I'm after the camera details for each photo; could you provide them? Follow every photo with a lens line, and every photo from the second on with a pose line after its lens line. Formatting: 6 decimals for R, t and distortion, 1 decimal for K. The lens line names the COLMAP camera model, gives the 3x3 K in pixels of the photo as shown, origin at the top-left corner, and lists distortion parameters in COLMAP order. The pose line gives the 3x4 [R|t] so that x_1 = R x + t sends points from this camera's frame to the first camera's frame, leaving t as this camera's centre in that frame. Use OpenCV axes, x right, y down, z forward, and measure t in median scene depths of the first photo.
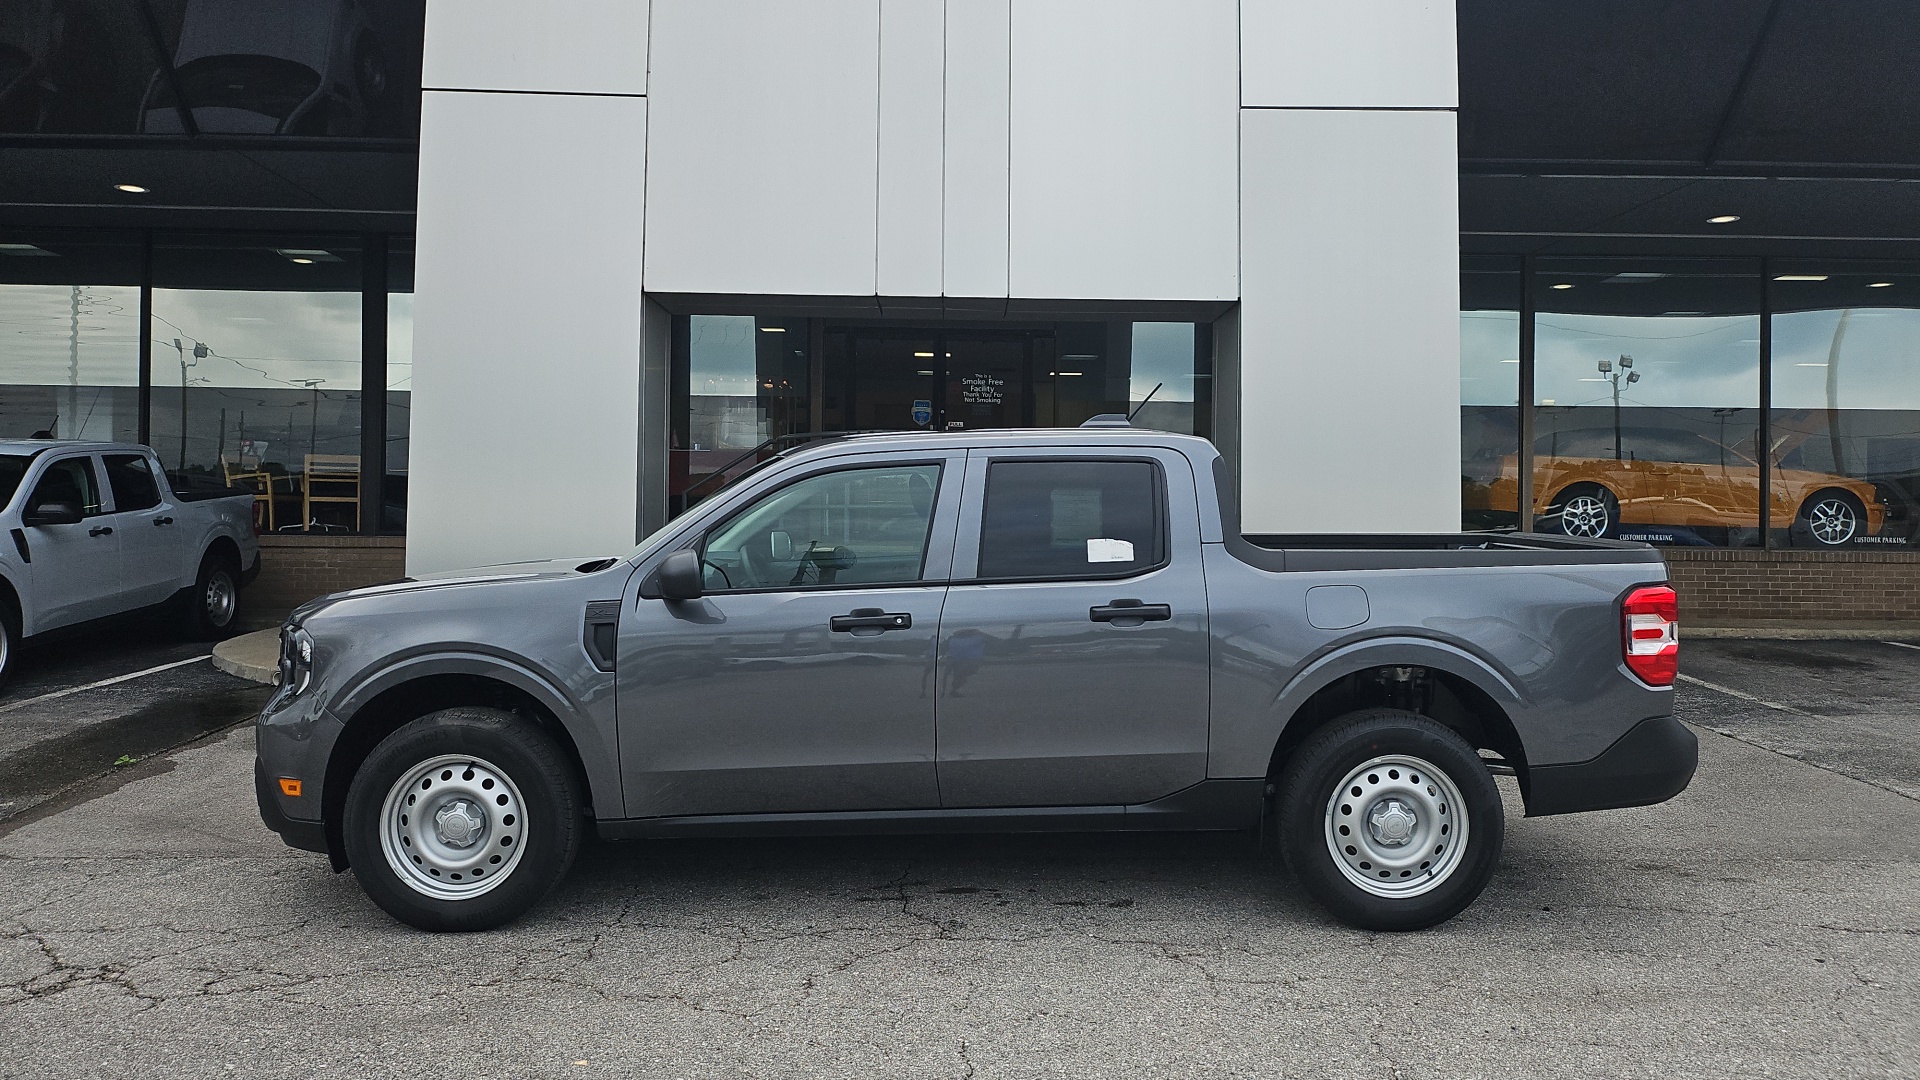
lens RADIAL K [[1373.7, 0, 1028.6], [0, 1373.7, 530.3], [0, 0, 1]] dist [0.005160, -0.033861]
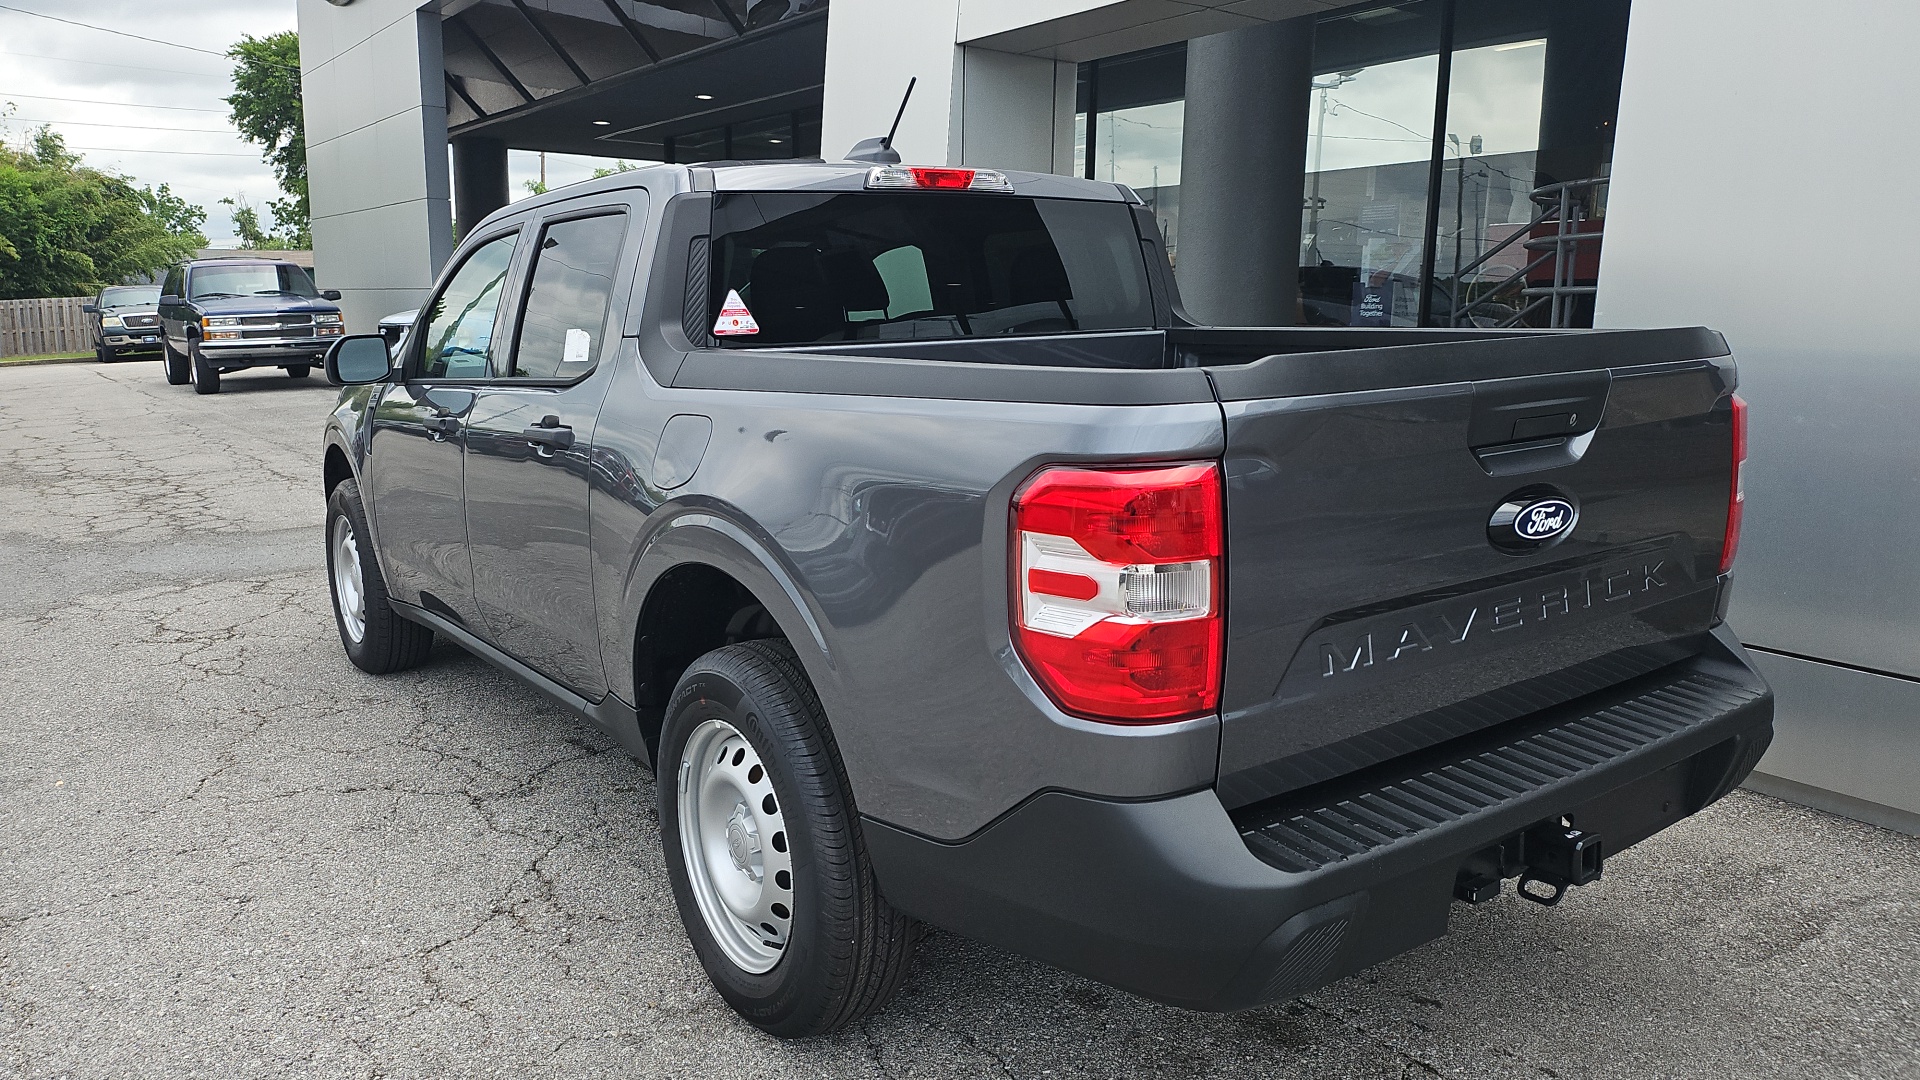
lens RADIAL K [[1468.0, 0, 960.0], [0, 1468.0, 540.0], [0, 0, 1]] dist [0.002376, -0.001749]
pose [[0.531758, 0.138286, -0.835530, 0.784712], [-0.003967, 0.986975, 0.160827, -0.003774], [0.846887, -0.082207, 0.525380, 0.759664]]
